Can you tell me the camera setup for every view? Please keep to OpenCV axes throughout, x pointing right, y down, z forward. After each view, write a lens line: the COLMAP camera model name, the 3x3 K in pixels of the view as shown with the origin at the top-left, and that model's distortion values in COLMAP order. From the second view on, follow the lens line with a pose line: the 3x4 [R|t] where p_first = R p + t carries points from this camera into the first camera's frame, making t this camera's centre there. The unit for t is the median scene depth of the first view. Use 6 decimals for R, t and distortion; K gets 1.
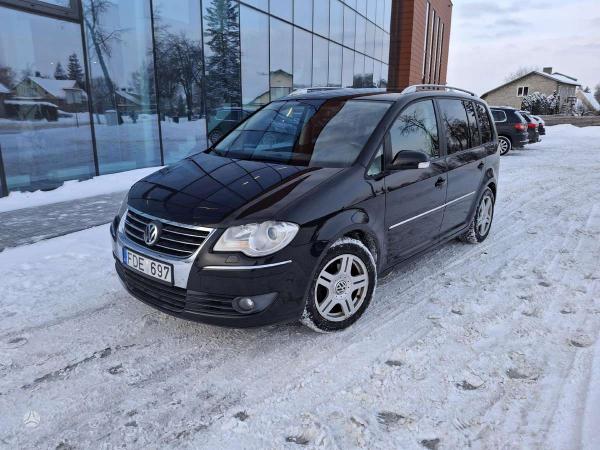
lens RADIAL K [[457.8, 0, 301.6], [0, 457.8, 221.4], [0, 0, 1]] dist [0.088082, -0.092556]
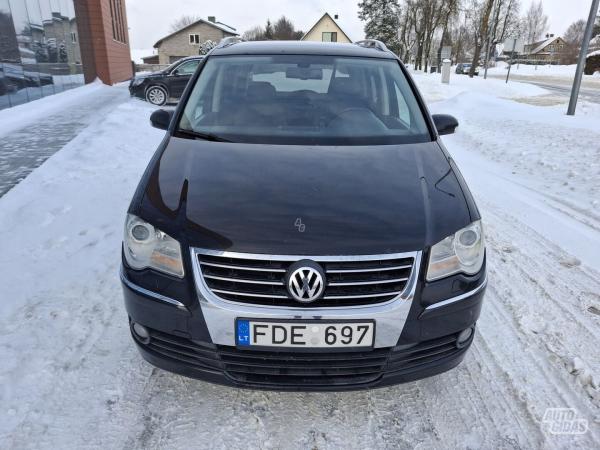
lens RADIAL K [[447.4, 0, 298.5], [0, 447.4, 226.6], [0, 0, 1]] dist [0.098379, -0.166199]
pose [[0.766583, -0.229879, 0.599589, -0.556234], [0.154639, 0.972334, 0.175079, -0.127333], [-0.623248, -0.041493, 0.780923, 0.443173]]
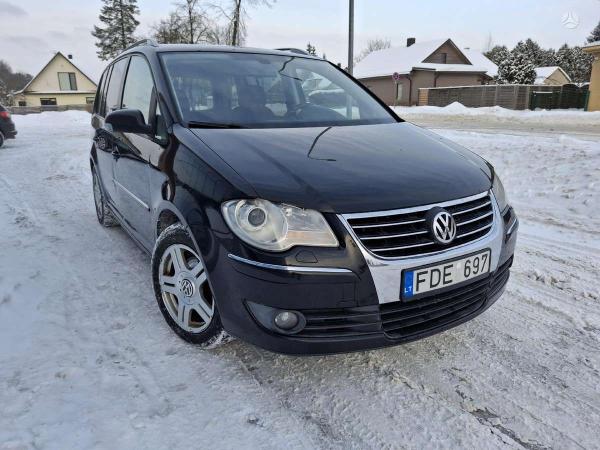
lens RADIAL K [[447.4, 0, 298.5], [0, 447.4, 226.6], [0, 0, 1]] dist [0.098379, -0.166199]
pose [[0.310520, -0.269581, 0.911539, -0.826119], [0.242835, 0.949621, 0.198121, -0.131276], [-0.919026, 0.159832, 0.360340, 0.786120]]
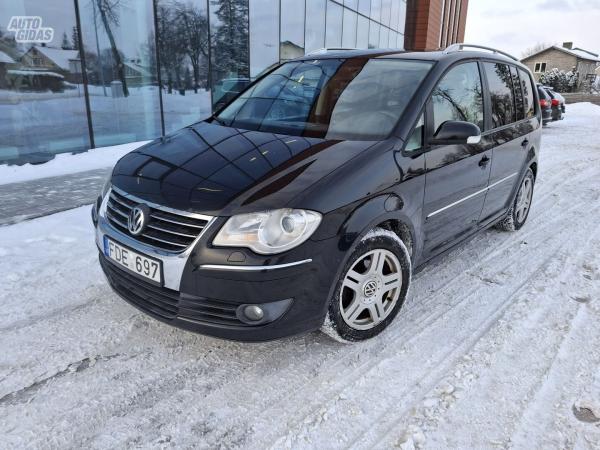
lens RADIAL K [[461.3, 0, 300.0], [0, 461.3, 225.0], [0, 0, 1]] dist [0.003402, 0.007539]
pose [[0.999720, 0.016951, -0.016486, -0.023810], [-0.015962, 0.998167, 0.058370, -0.013871], [0.017445, -0.058091, 0.998159, 0.167711]]
